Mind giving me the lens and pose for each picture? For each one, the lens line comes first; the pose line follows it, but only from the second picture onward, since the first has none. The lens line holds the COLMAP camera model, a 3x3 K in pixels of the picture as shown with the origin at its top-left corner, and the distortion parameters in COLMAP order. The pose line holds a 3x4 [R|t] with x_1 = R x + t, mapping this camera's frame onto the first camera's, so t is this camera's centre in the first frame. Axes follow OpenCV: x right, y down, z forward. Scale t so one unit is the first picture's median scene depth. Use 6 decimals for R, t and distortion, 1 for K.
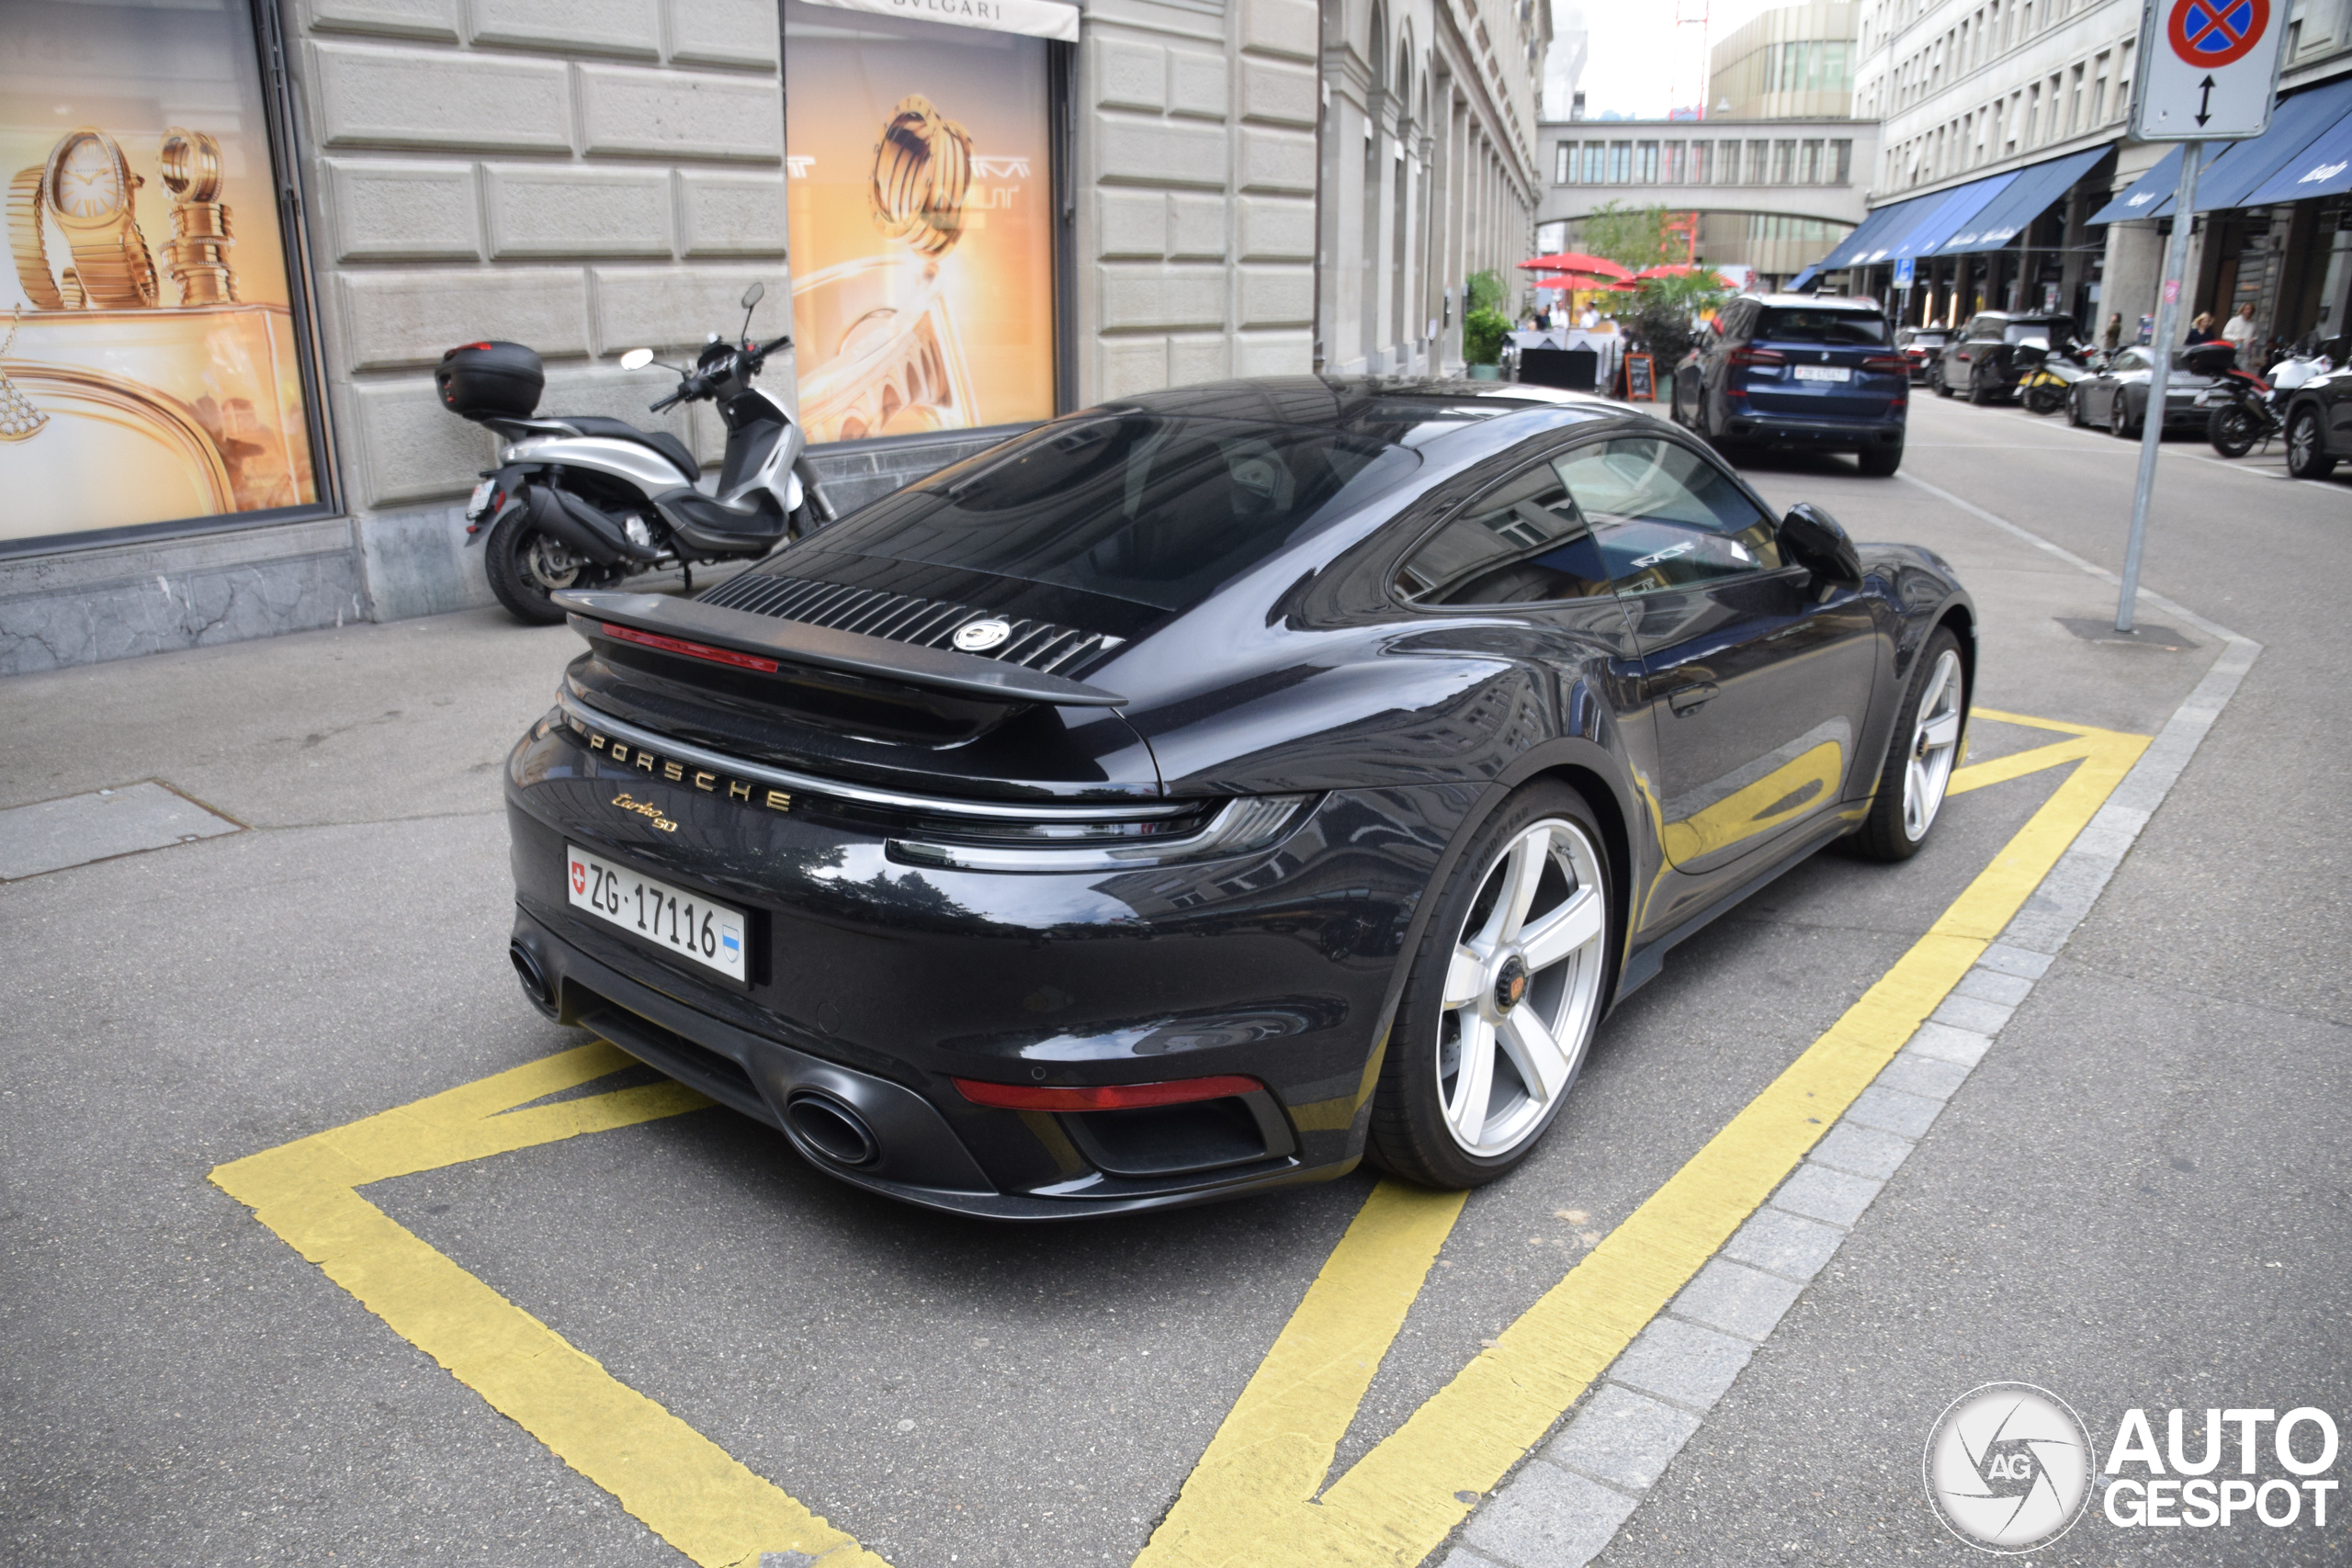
lens RADIAL K [[1675.3, 0, 1178.0], [0, 1675.3, 833.7], [0, 0, 1]] dist [-0.135208, 0.072562]
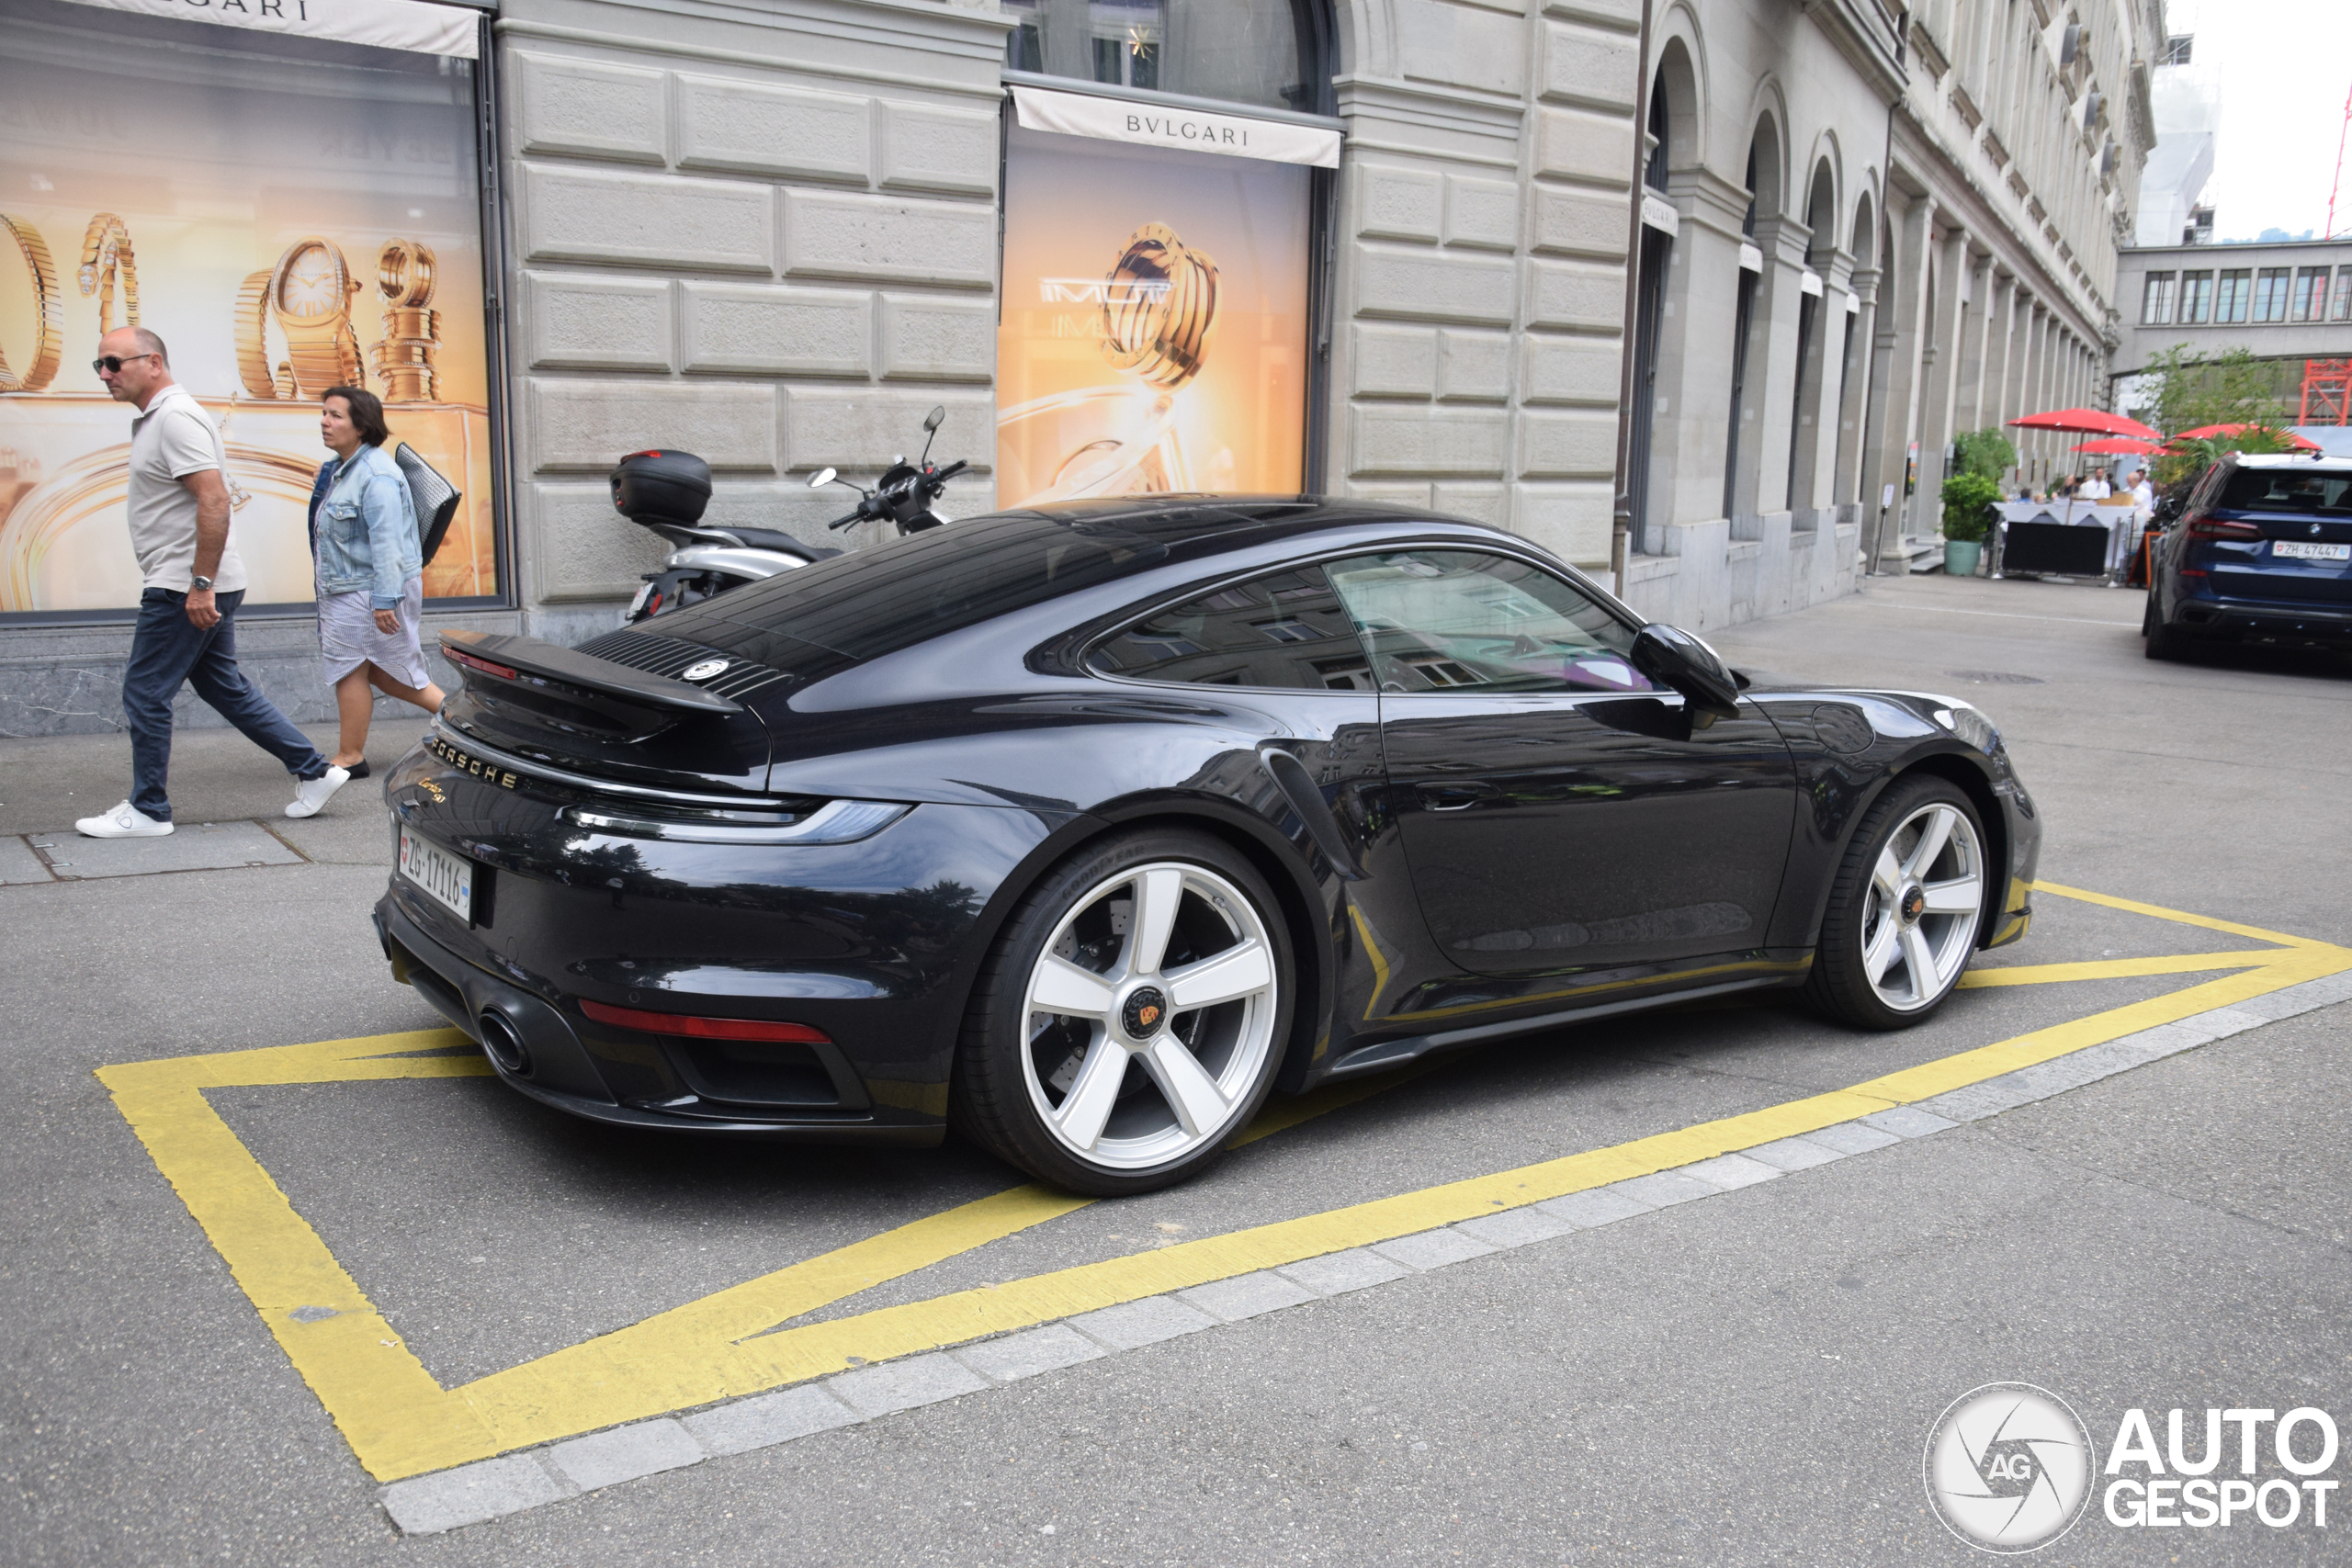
lens RADIAL K [[1990.6, 0, 1176.0], [0, 1990.6, 825.7], [0, 0, 1]] dist [-0.070594, 0.131606]
pose [[0.970582, 0.069661, -0.230475, 0.184326], [-0.098243, 0.988502, -0.114946, 0.041993], [0.219817, 0.134207, 0.966265, -0.104324]]
